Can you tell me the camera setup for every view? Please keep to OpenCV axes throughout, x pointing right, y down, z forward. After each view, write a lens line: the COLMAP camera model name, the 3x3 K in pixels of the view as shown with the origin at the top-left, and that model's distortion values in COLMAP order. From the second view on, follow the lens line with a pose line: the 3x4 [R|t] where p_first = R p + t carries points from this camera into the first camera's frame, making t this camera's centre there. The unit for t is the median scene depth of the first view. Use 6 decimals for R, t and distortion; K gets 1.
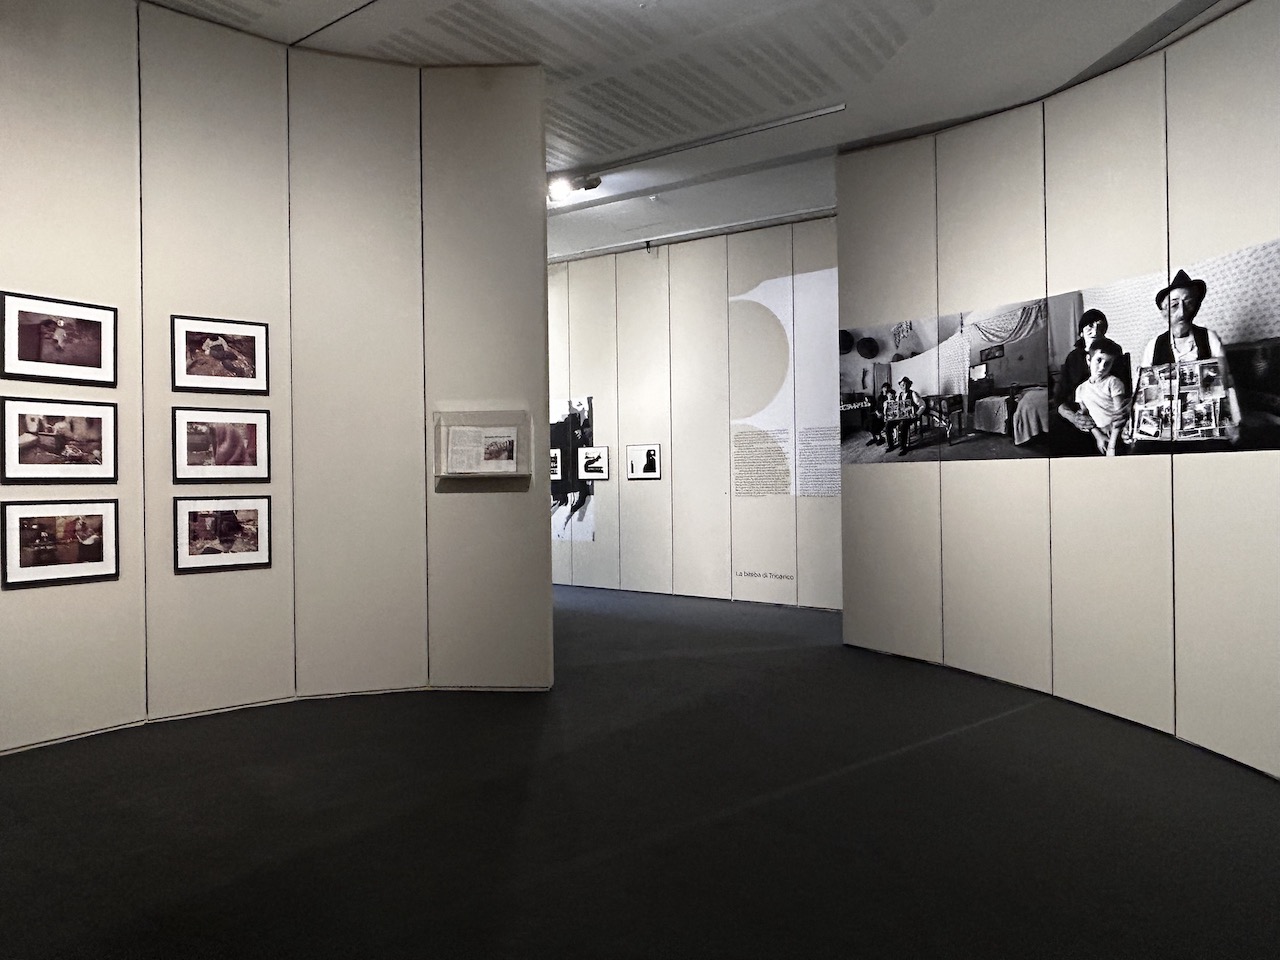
lens RADIAL K [[813.3, 0, 645.0], [0, 813.3, 479.2], [0, 0, 1]] dist [-0.011722, -0.002010]
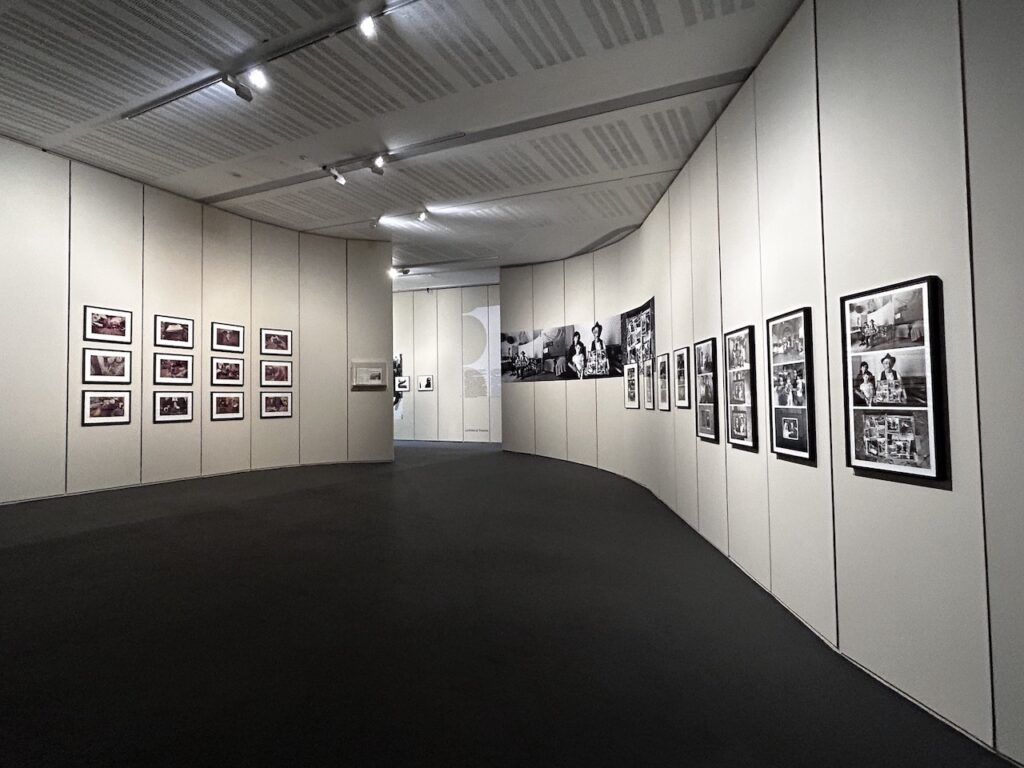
lens RADIAL K [[516.9, 0, 513.2], [0, 516.9, 380.9], [0, 0, 1]] dist [0.001890, -0.000024]
pose [[0.984993, 0.005184, 0.172514, -0.016128], [0.001130, 0.999334, -0.036481, 0.045580], [-0.172588, 0.036128, 0.984331, -0.839280]]
